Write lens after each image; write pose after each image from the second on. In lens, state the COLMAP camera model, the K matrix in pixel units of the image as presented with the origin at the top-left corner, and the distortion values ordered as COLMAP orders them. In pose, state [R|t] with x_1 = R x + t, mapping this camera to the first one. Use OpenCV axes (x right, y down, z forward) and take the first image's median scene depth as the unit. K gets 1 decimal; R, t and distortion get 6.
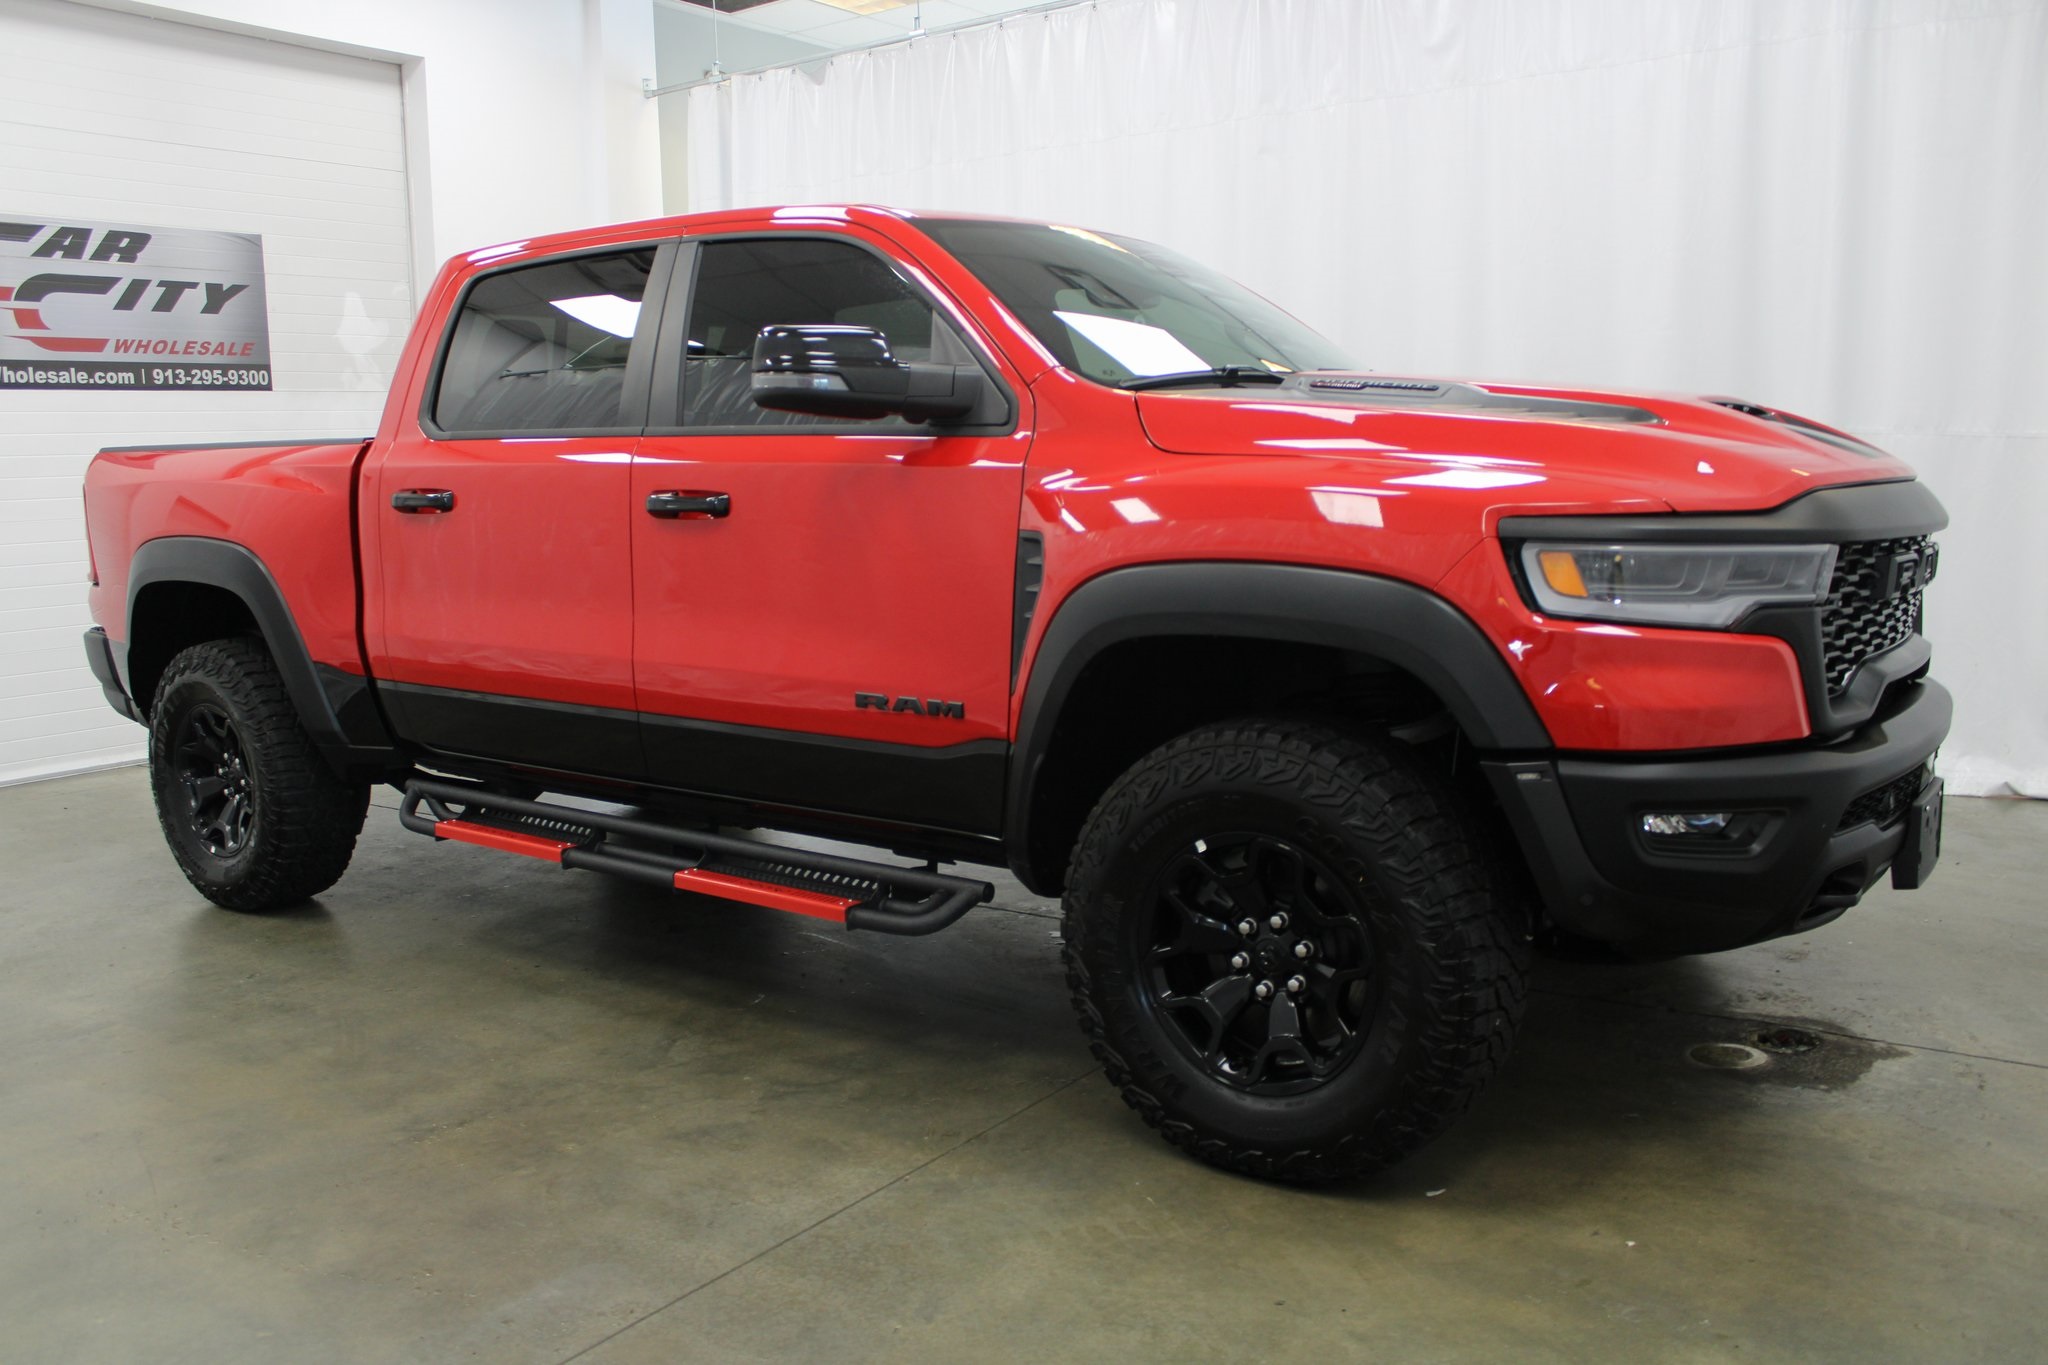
lens RADIAL K [[1786.6, 0, 1014.1], [0, 1786.6, 676.1], [0, 0, 1]] dist [-0.176865, 0.173176]
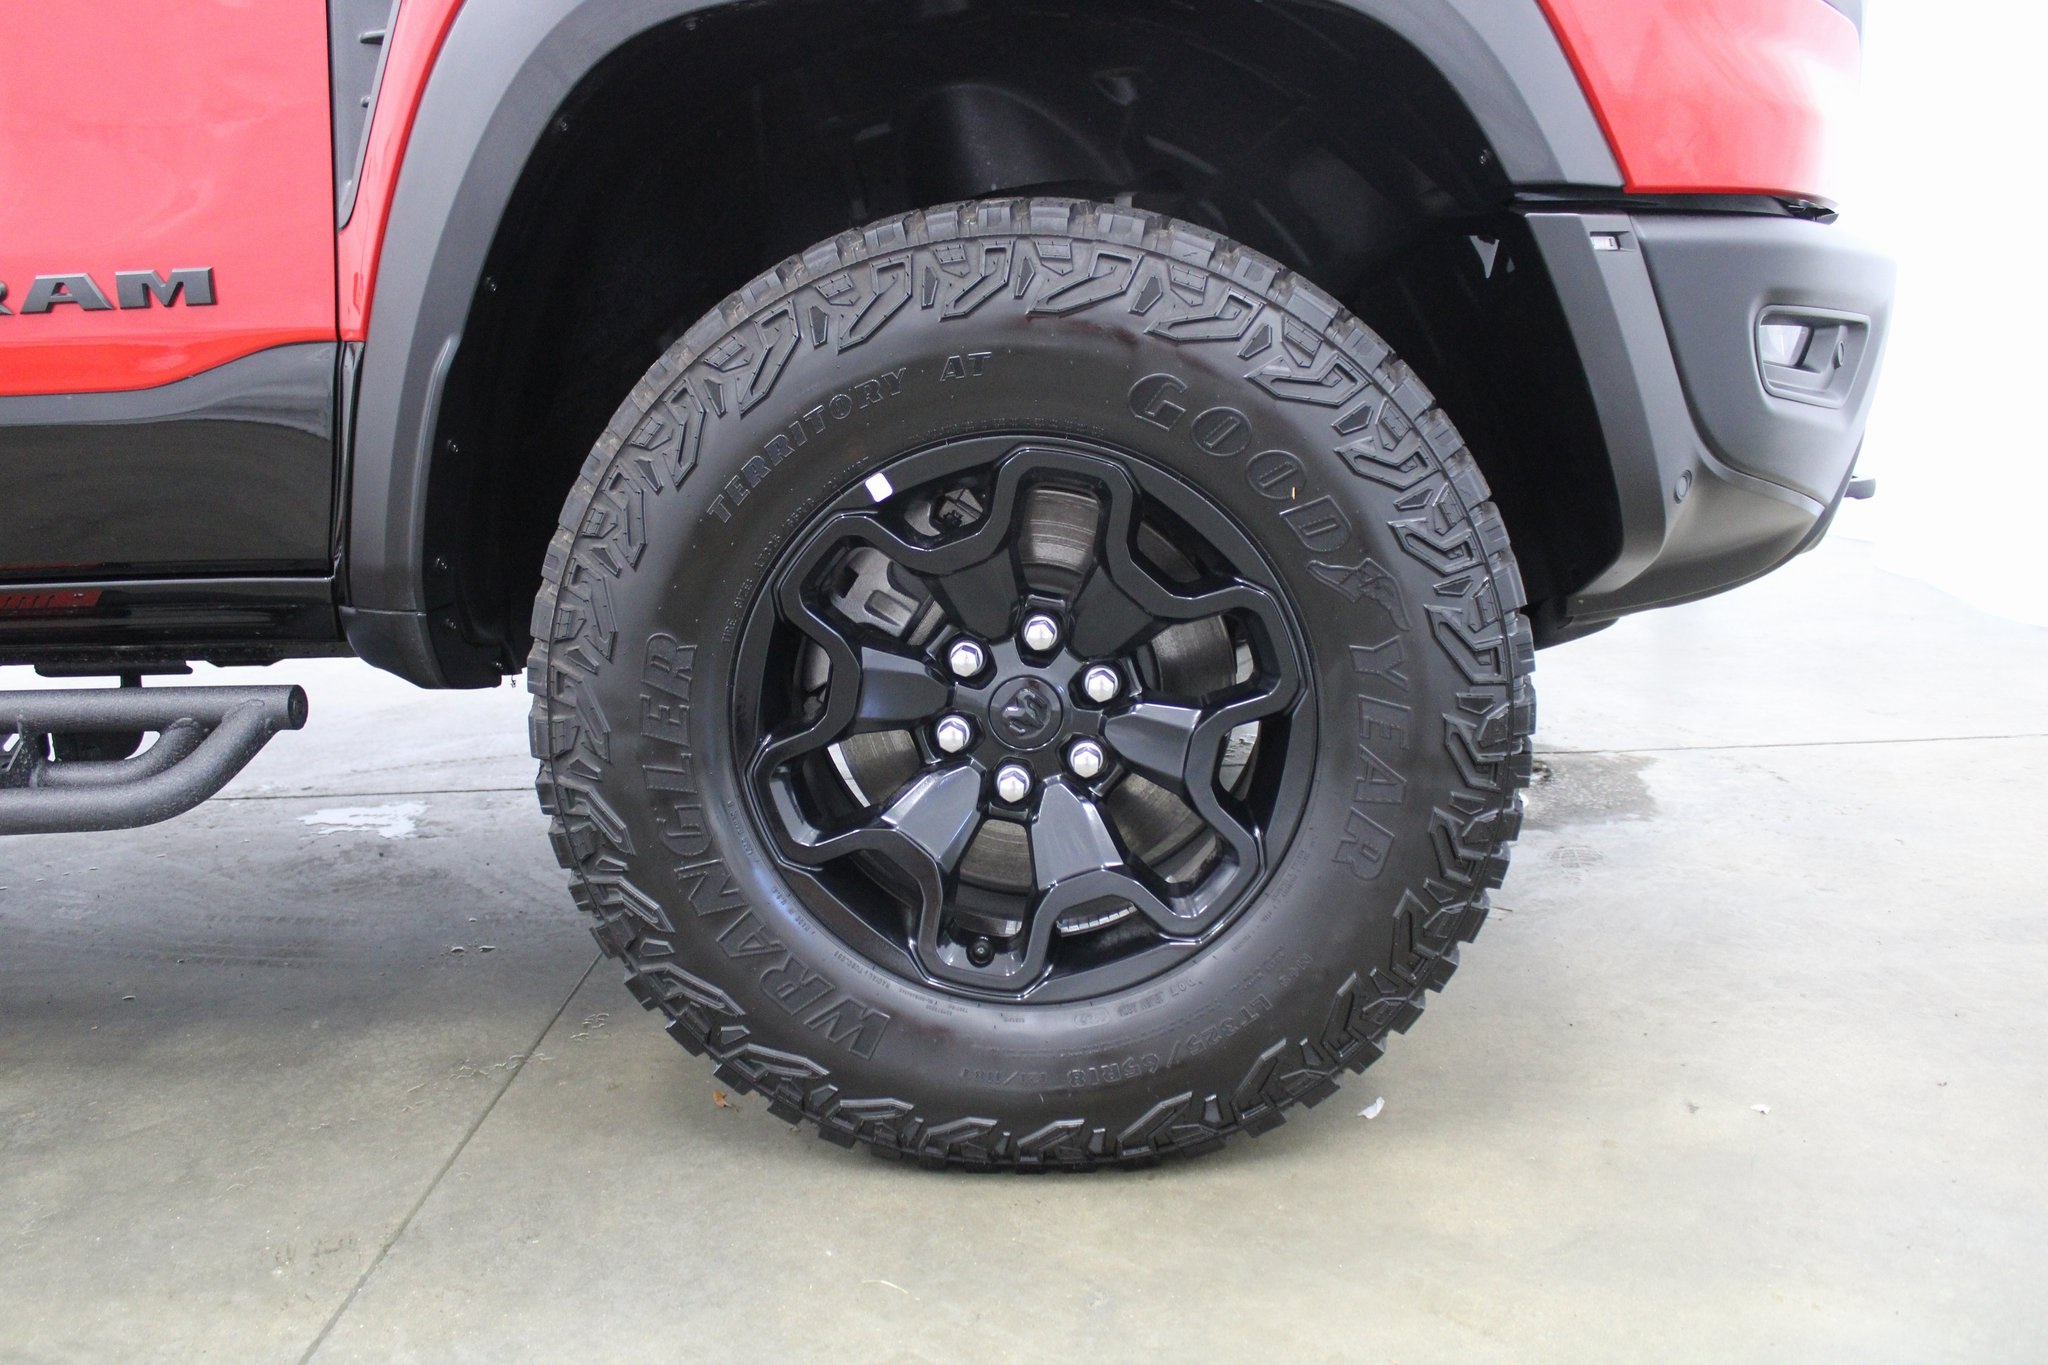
lens RADIAL K [[1786.6, 0, 1014.1], [0, 1786.6, 676.1], [0, 0, 1]] dist [-0.176865, 0.173176]
pose [[0.844401, -0.130452, 0.519585, -0.104853], [0.097246, 0.991110, 0.090800, 0.104423], [-0.526811, -0.026144, 0.849581, 0.593985]]
